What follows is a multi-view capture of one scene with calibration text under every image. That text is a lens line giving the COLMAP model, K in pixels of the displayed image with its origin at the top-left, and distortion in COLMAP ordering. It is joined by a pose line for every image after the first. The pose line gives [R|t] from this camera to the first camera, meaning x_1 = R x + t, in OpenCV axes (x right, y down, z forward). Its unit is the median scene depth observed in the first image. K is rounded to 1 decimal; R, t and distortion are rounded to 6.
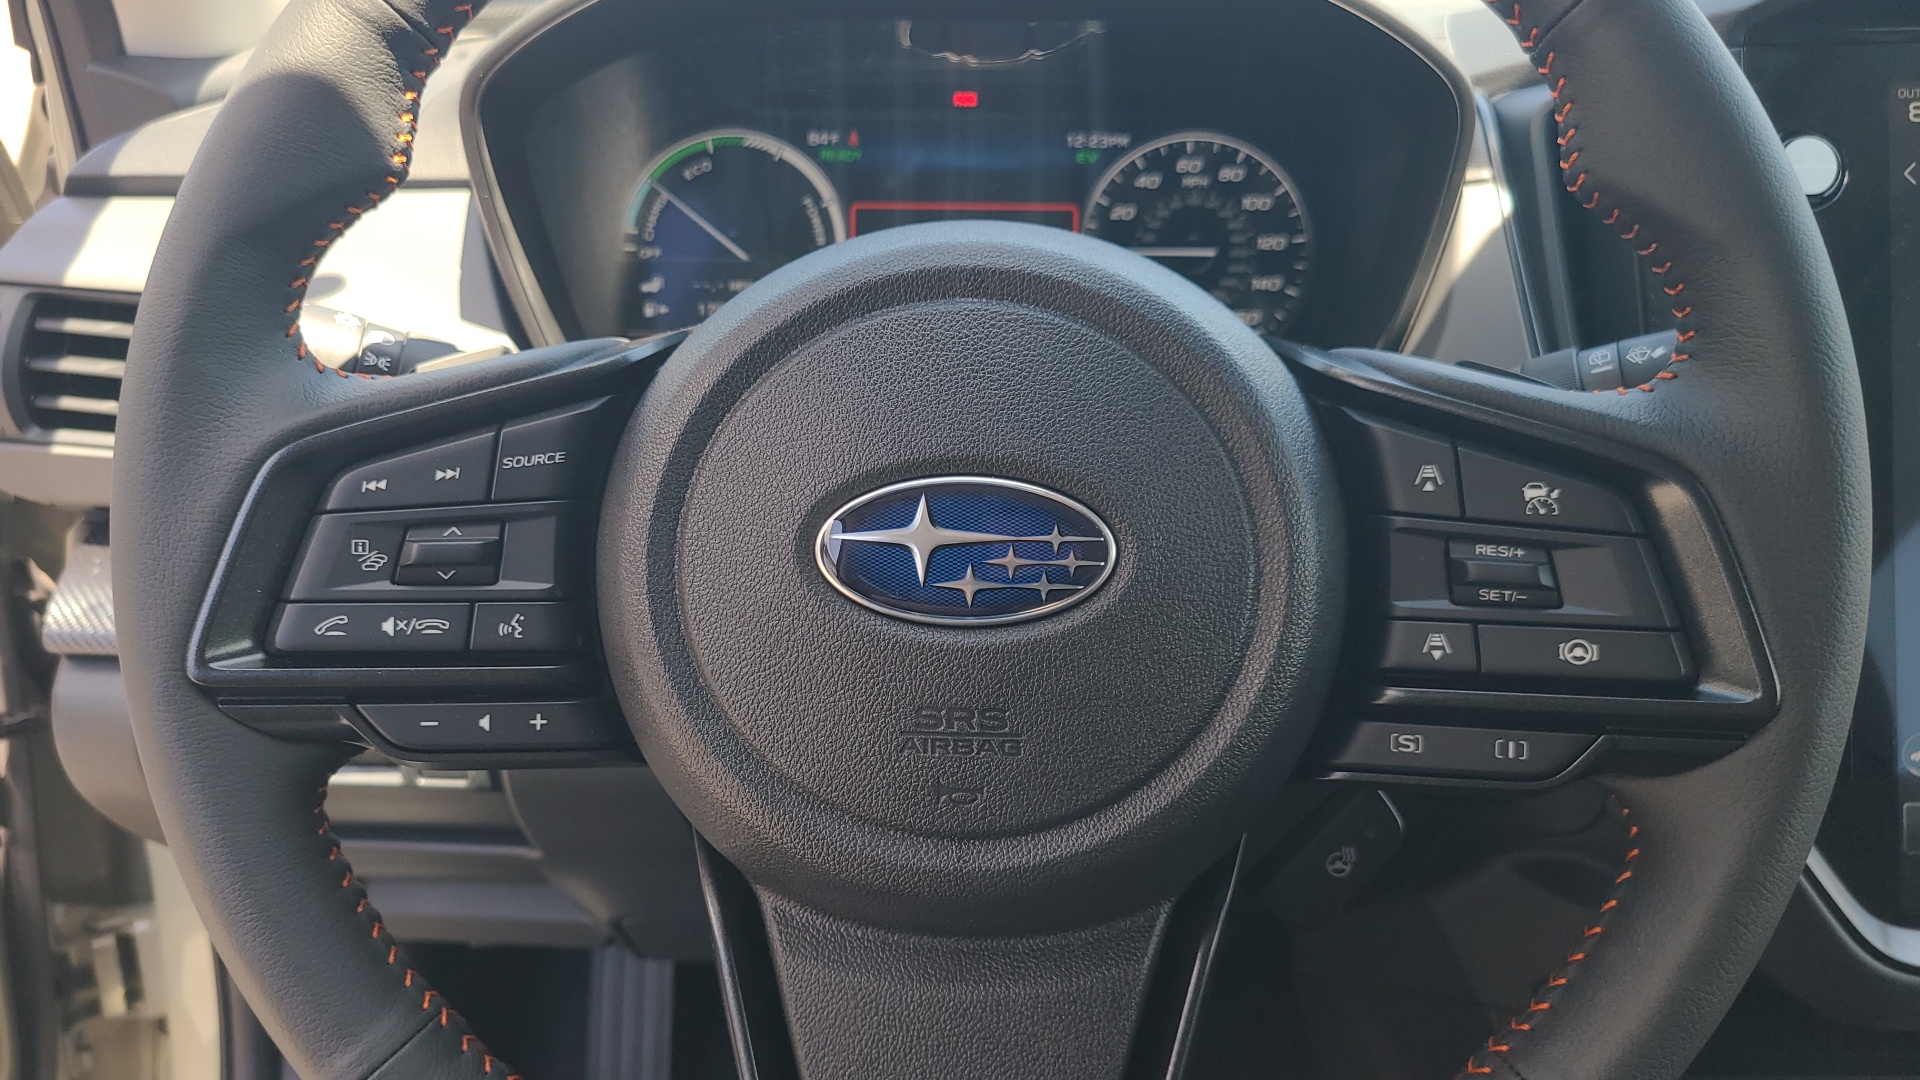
lens RADIAL K [[1464.6, 0, 960.0], [0, 1464.6, 540.0], [0, 0, 1]] dist [0.029189, -0.009981]
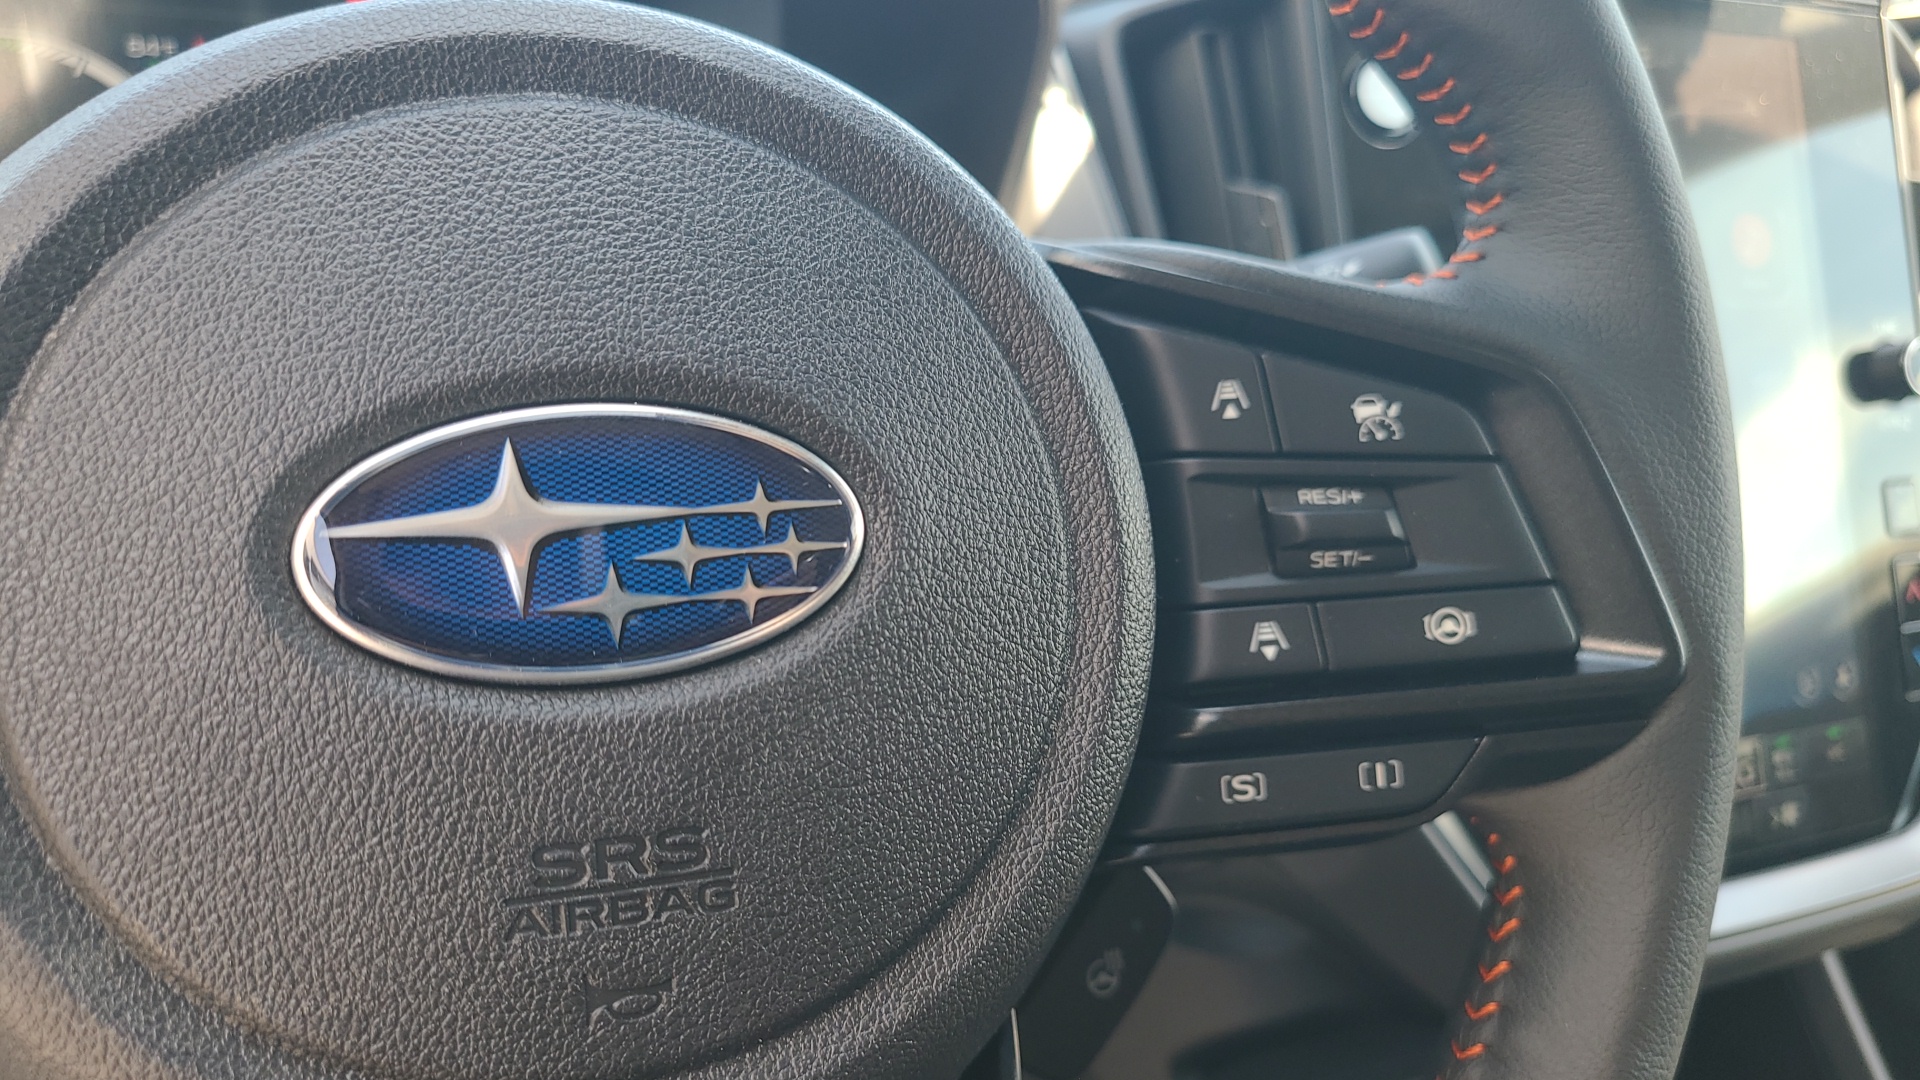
lens RADIAL K [[1478.5, 0, 923.3], [0, 1478.5, 547.2], [0, 0, 1]] dist [-0.003727, -0.009168]
pose [[0.917688, -0.076780, 0.389813, -0.095821], [0.096815, 0.994789, -0.031980, 0.037422], [-0.385326, 0.067087, 0.920339, 0.446662]]
